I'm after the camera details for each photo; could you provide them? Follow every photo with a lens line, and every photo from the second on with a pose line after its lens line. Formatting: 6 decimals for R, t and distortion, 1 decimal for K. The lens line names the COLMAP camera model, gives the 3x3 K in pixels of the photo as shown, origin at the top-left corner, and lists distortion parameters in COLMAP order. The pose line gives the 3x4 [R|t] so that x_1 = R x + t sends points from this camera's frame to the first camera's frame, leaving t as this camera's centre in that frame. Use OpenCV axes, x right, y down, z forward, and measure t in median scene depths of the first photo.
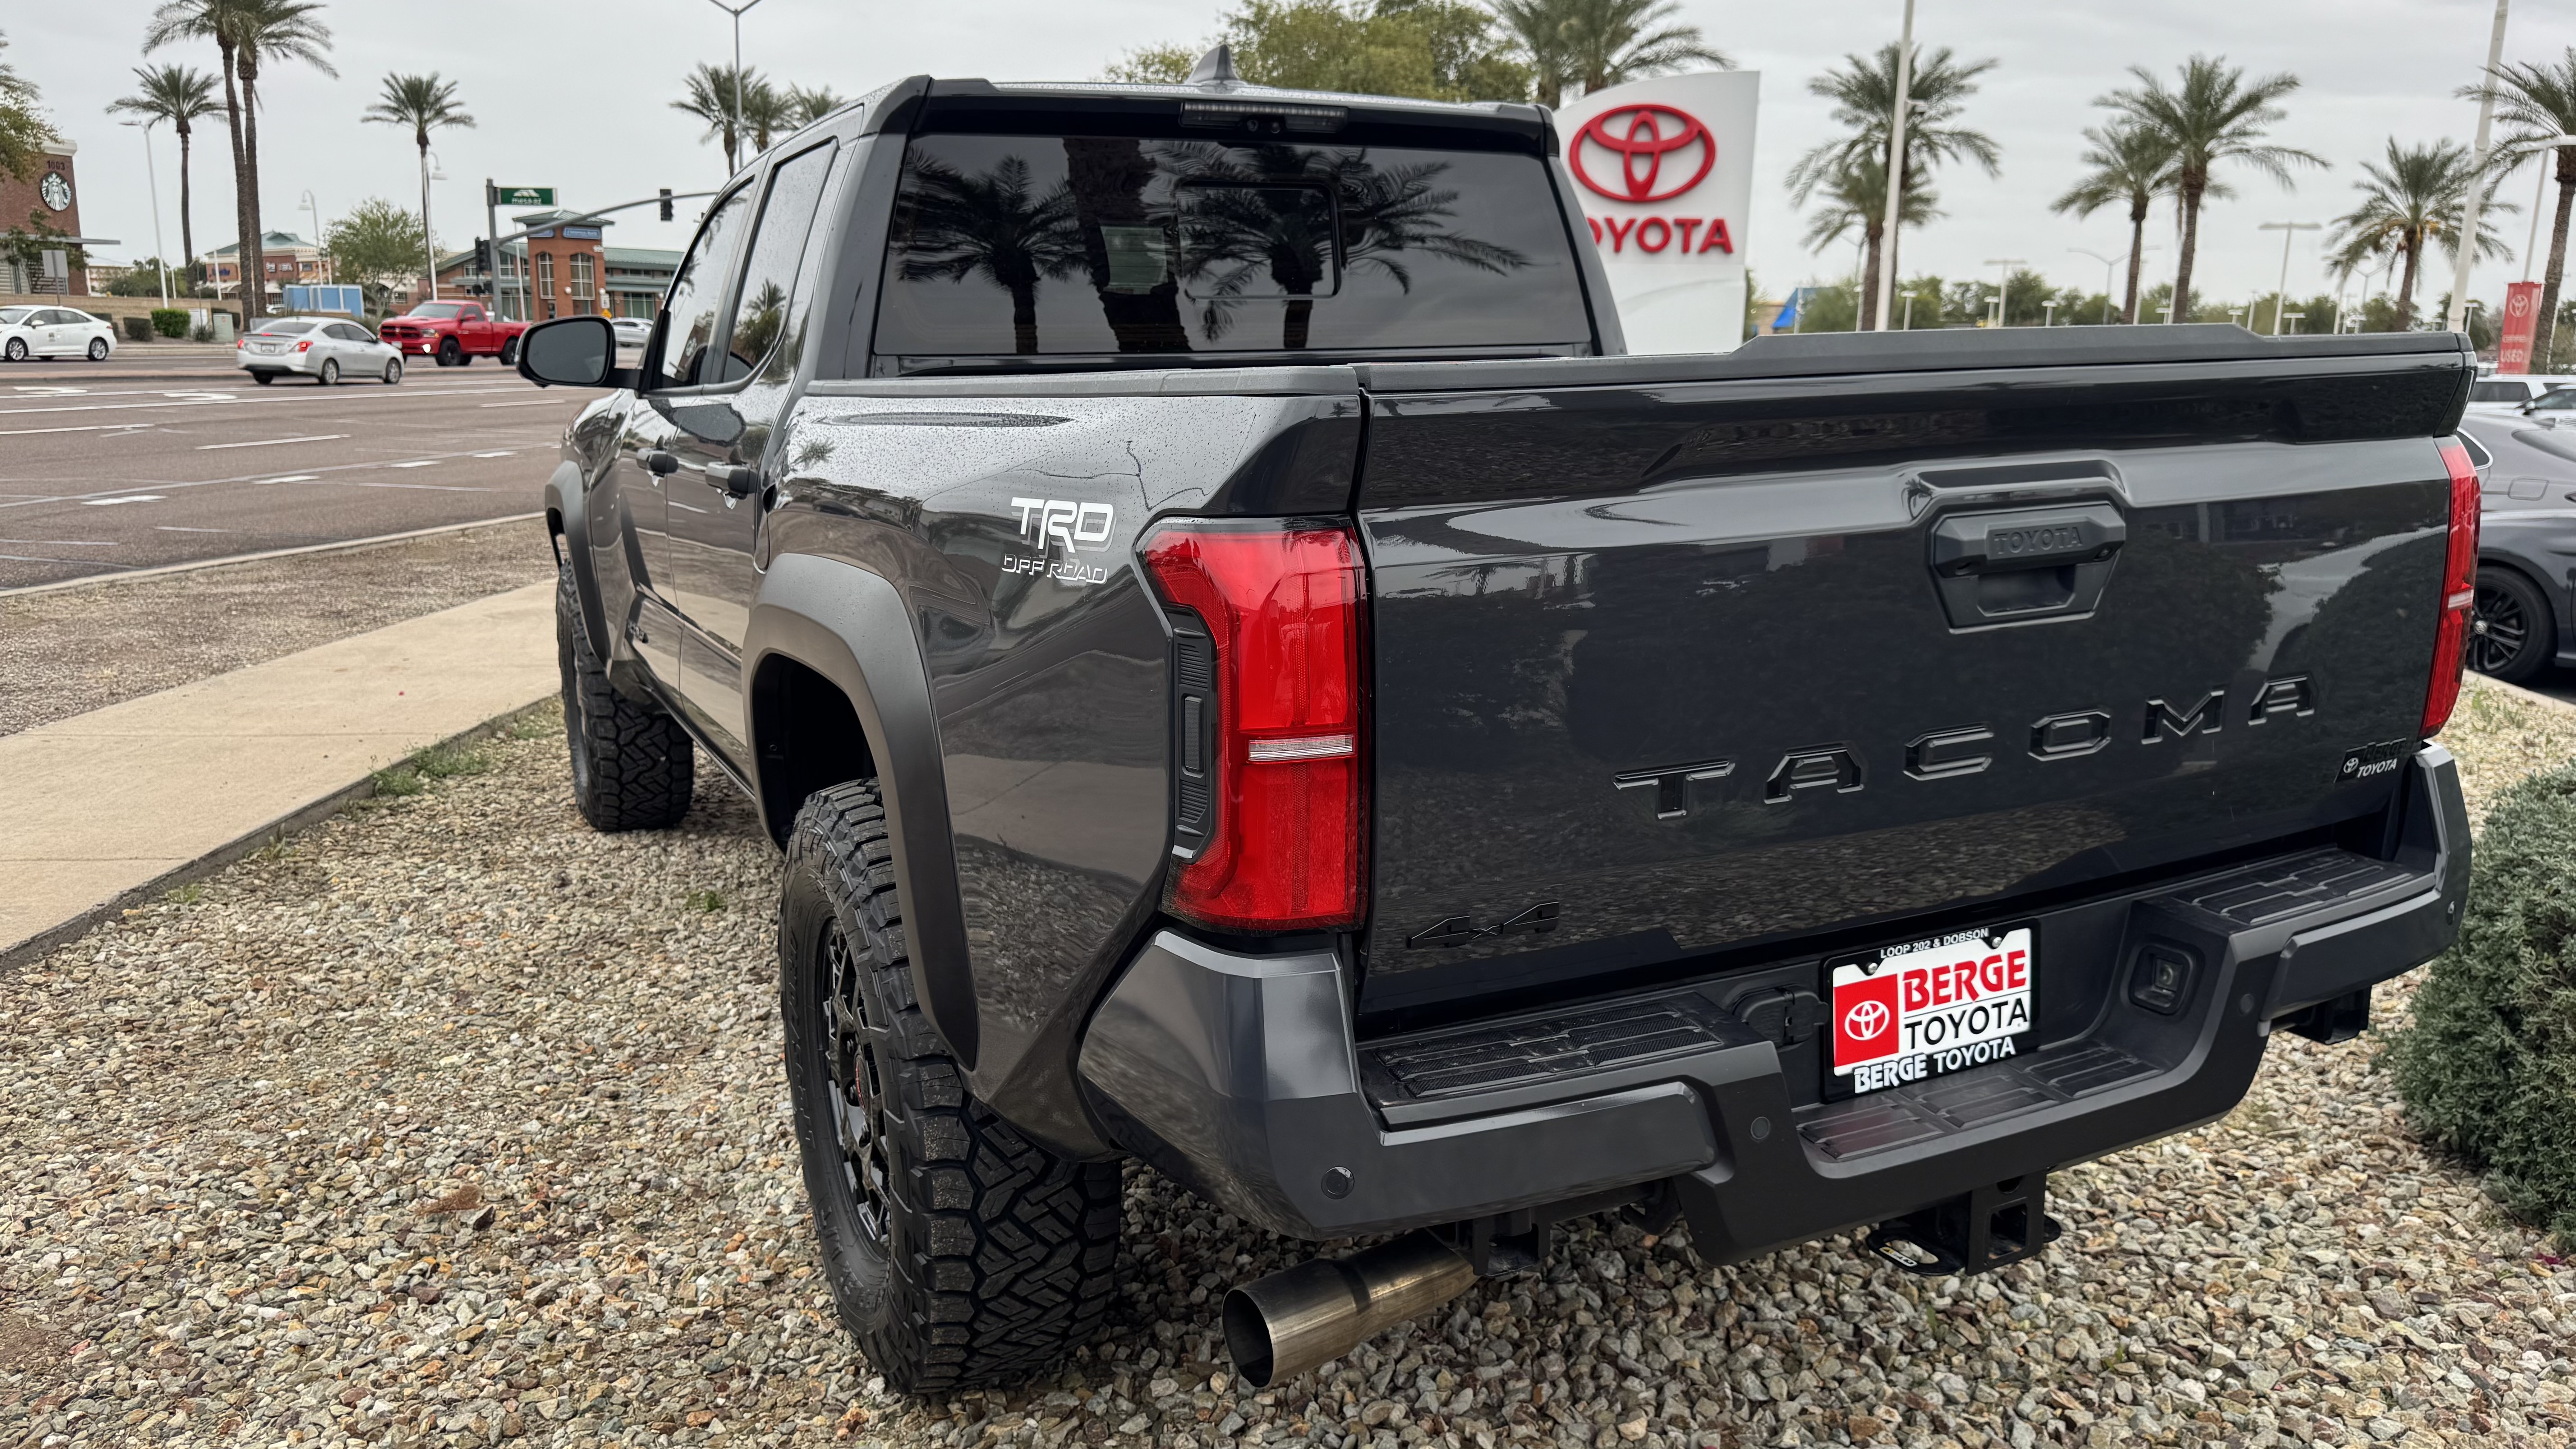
lens RADIAL K [[1832.2, 0, 1297.3], [0, 1832.2, 744.8], [0, 0, 1]] dist [0.052531, -0.056925]
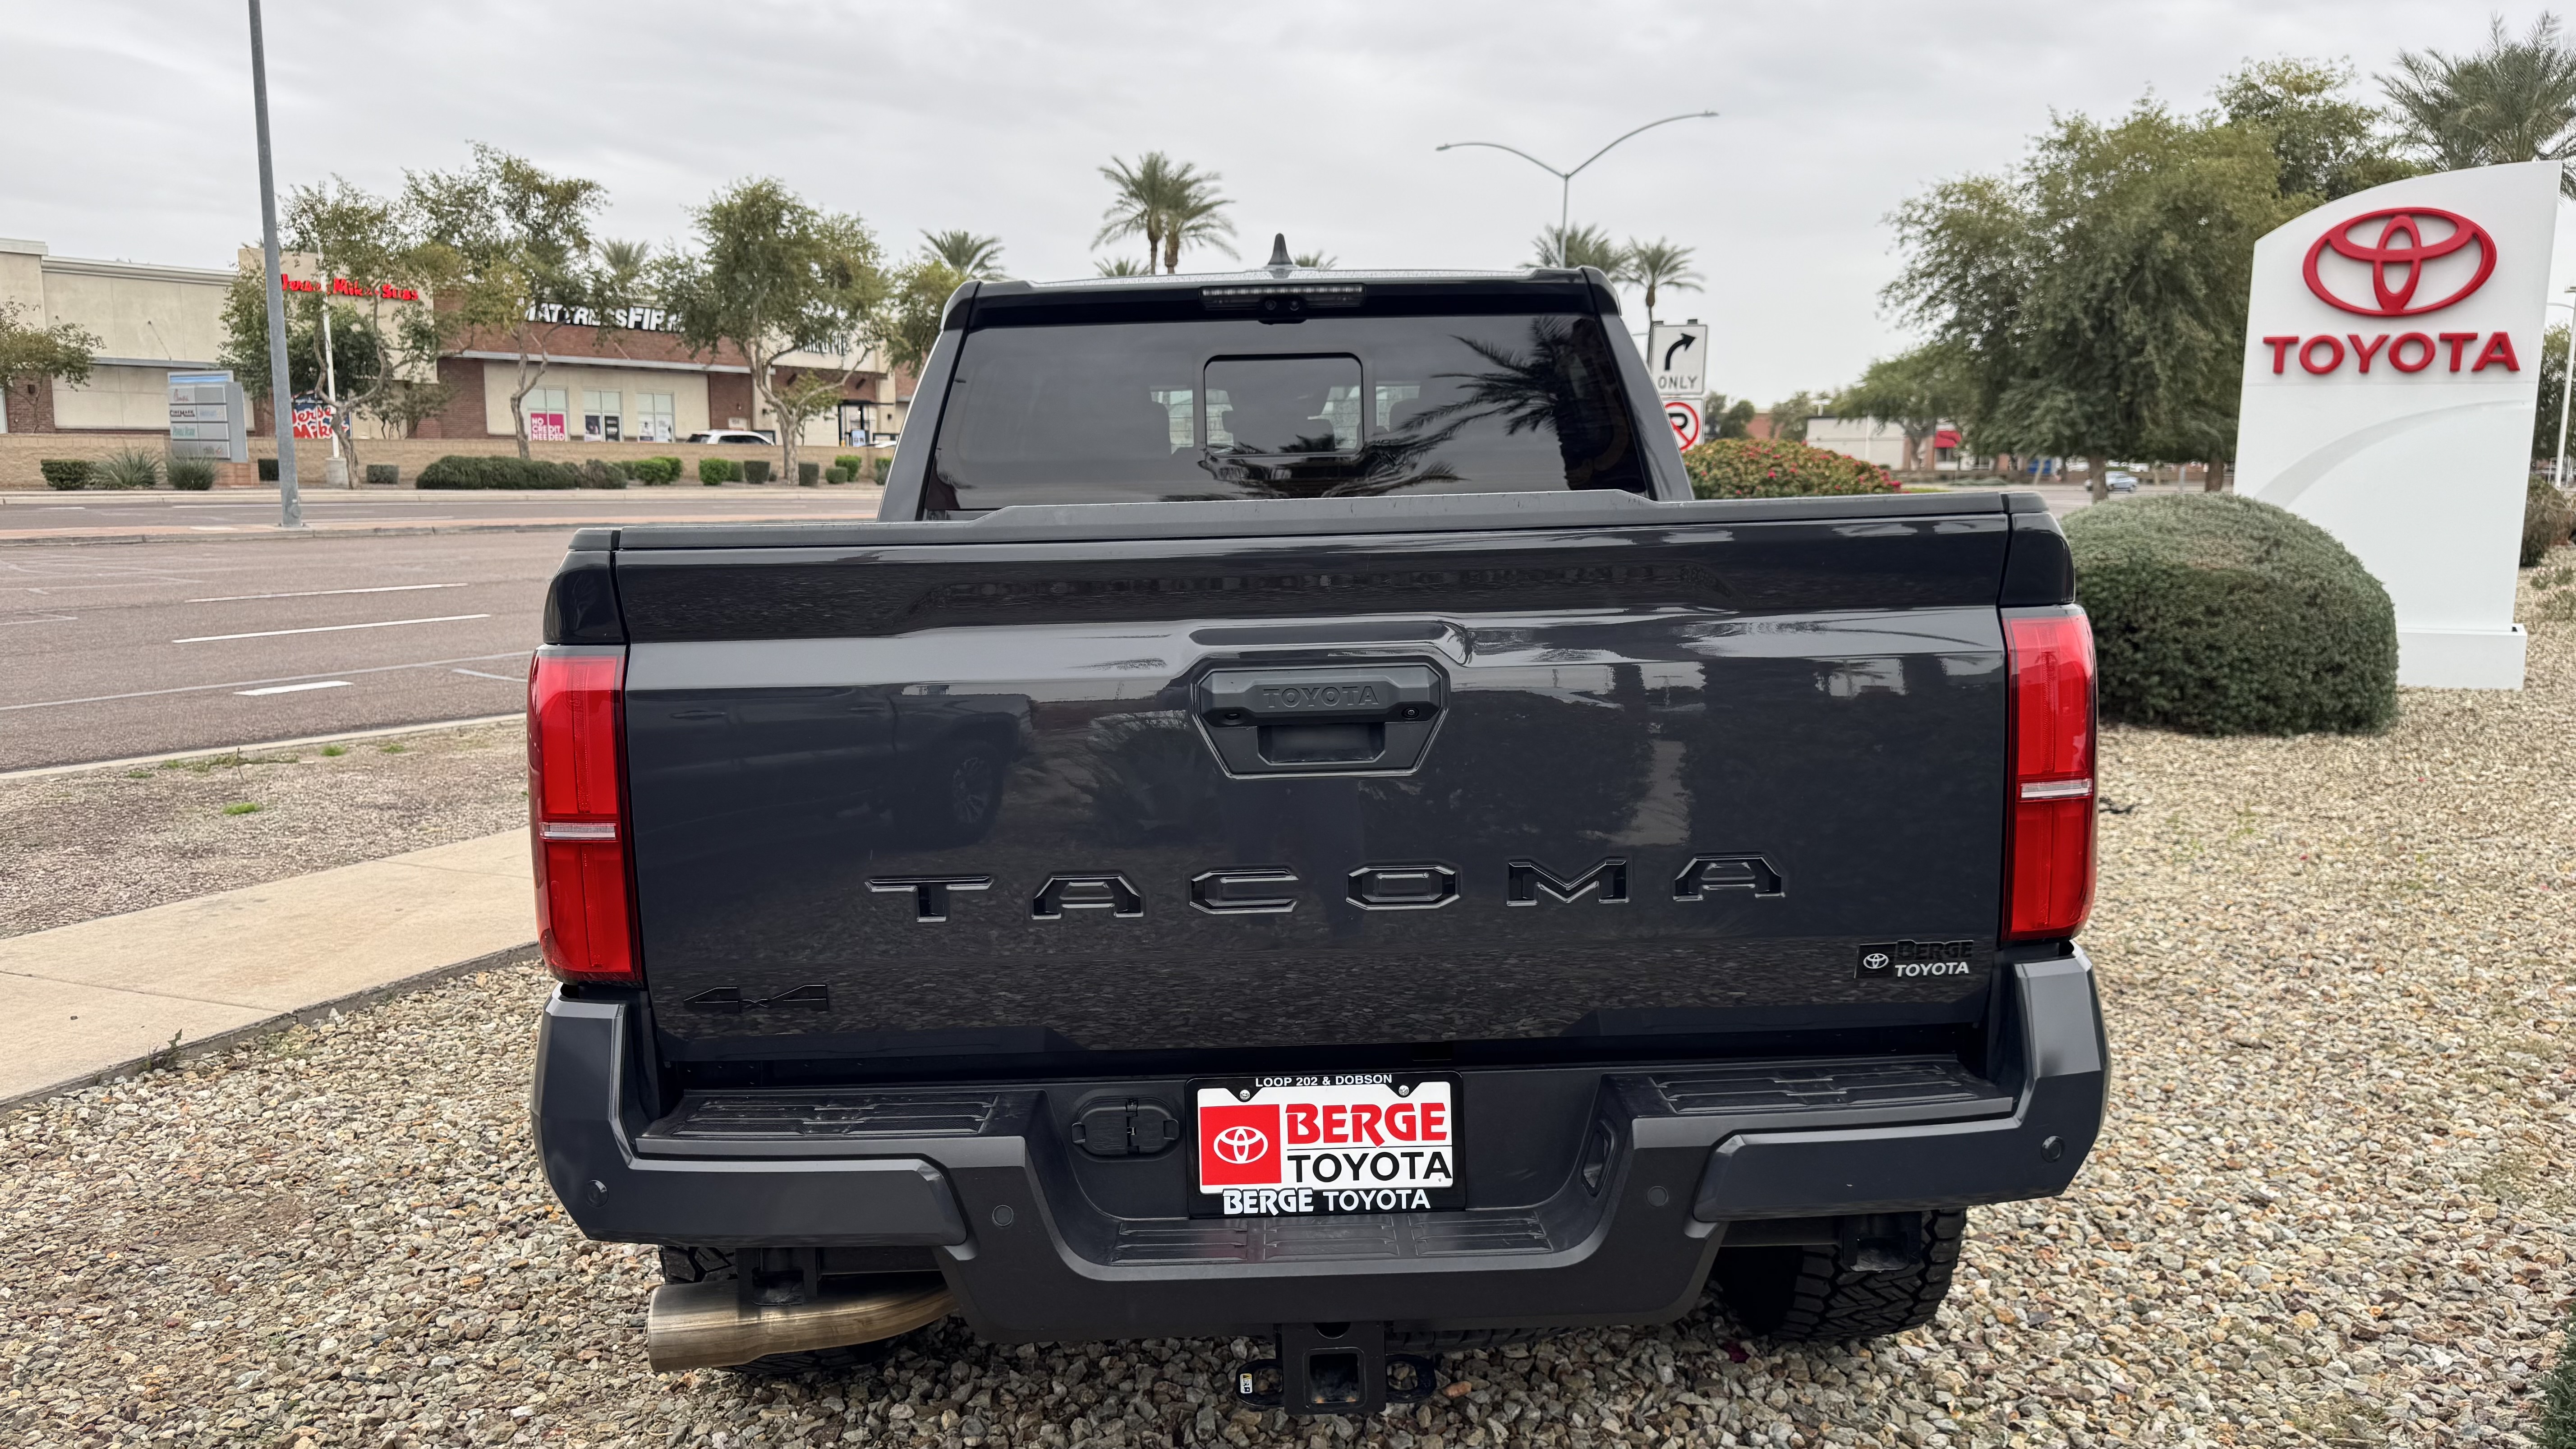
lens RADIAL K [[1832.2, 0, 1304.2], [0, 1832.2, 732.7], [0, 0, 1]] dist [0.052531, -0.056925]
pose [[0.903617, 0.051481, -0.425236, 0.740727], [-0.084203, 0.994730, -0.058503, -0.024988], [0.419983, 0.088670, 0.903190, 0.046092]]
